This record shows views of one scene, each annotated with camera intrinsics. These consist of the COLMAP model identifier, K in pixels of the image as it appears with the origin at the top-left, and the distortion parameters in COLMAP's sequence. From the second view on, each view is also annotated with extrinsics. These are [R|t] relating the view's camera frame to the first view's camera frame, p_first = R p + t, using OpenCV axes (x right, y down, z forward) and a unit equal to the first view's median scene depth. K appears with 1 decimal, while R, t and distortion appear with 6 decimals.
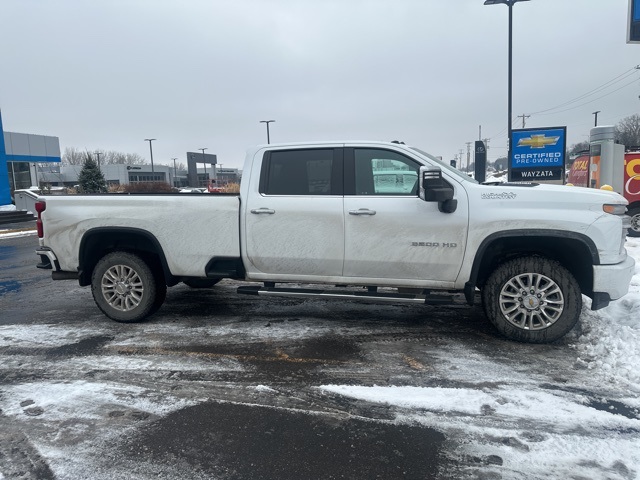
lens RADIAL K [[446.7, 0, 321.3], [0, 446.7, 236.6], [0, 0, 1]] dist [0.045239, -0.055279]
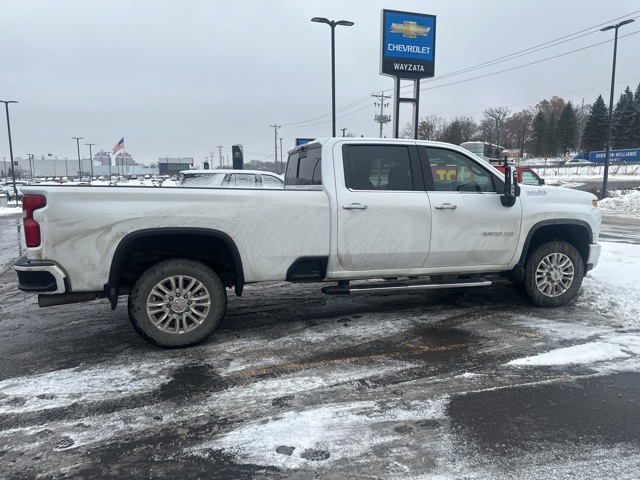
lens RADIAL K [[446.6, 0, 321.8], [0, 446.6, 241.0], [0, 0, 1]] dist [0.042301, -0.049078]
pose [[0.853948, -0.041666, 0.518687, -0.774409], [0.038971, 0.999111, 0.016099, -0.001082], [-0.518896, 0.006466, 0.854813, 0.235910]]
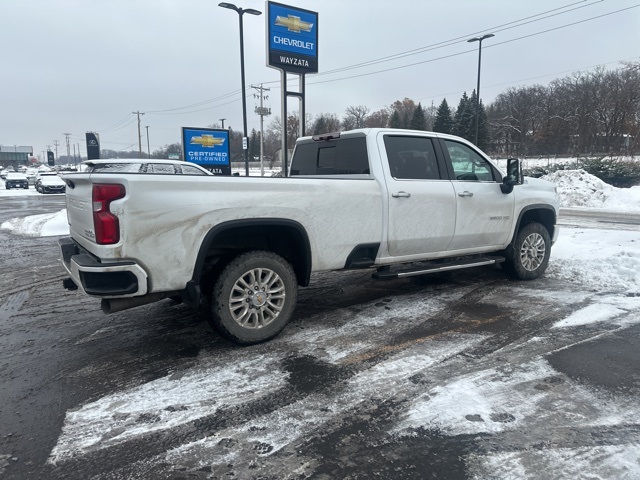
lens RADIAL K [[444.7, 0, 322.1], [0, 444.7, 241.7], [0, 0, 1]] dist [0.063492, -0.085307]
pose [[0.667884, -0.082034, 0.739731, -1.124820], [0.068389, 0.996467, 0.048759, -0.013808], [-0.741117, 0.018024, 0.671134, 0.504761]]
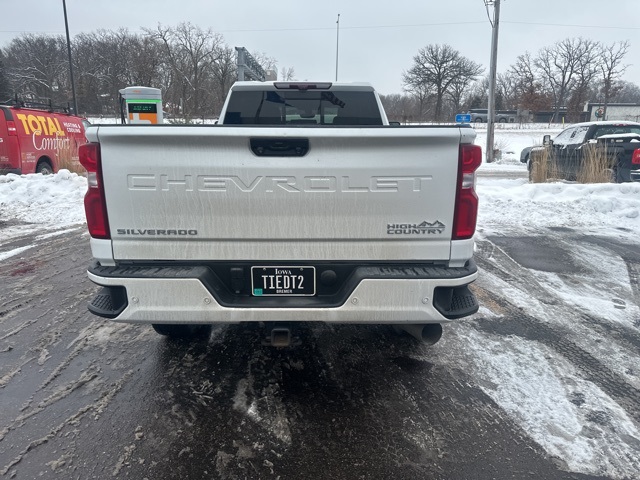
lens RADIAL K [[450.9, 0, 321.2], [0, 450.9, 241.2], [0, 0, 1]] dist [0.036185, -0.042828]
pose [[-0.222095, -0.192399, 0.955854, -1.259201], [0.111227, 0.968939, 0.220877, -0.124928], [-0.968660, 0.155372, -0.193797, 1.555330]]
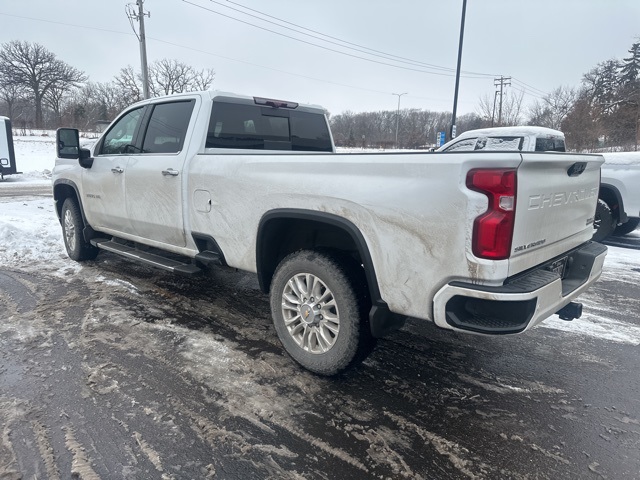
lens RADIAL K [[452.3, 0, 320.6], [0, 452.3, 236.1], [0, 0, 1]] dist [0.042390, -0.051336]
pose [[-0.861760, -0.082825, 0.500510, -0.800085], [0.057661, 0.964199, 0.258836, -0.217440], [-0.504029, 0.251914, -0.826132, 2.227515]]
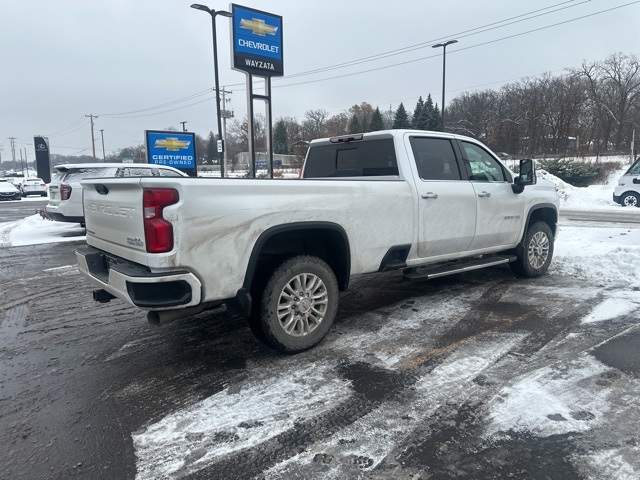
lens RADIAL K [[446.7, 0, 321.3], [0, 446.7, 236.6], [0, 0, 1]] dist [0.045239, -0.055279]
pose [[0.599972, -0.082387, 0.795767, -1.218993], [0.087021, 0.995502, 0.037456, -0.026905], [-0.795274, 0.046775, 0.604443, 0.648728]]
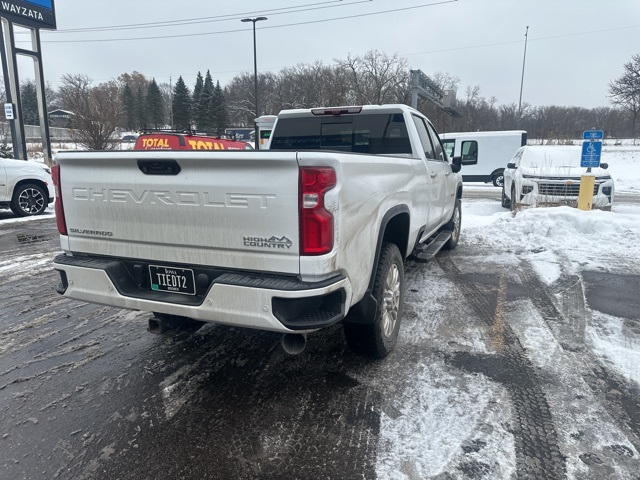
lens RADIAL K [[448.7, 0, 321.2], [0, 448.7, 242.7], [0, 0, 1]] dist [0.041311, -0.048139]
pose [[0.166645, -0.157206, 0.973404, -1.318097], [0.107368, 0.984231, 0.140573, -0.085490], [-0.980154, 0.081087, 0.180896, 1.194529]]
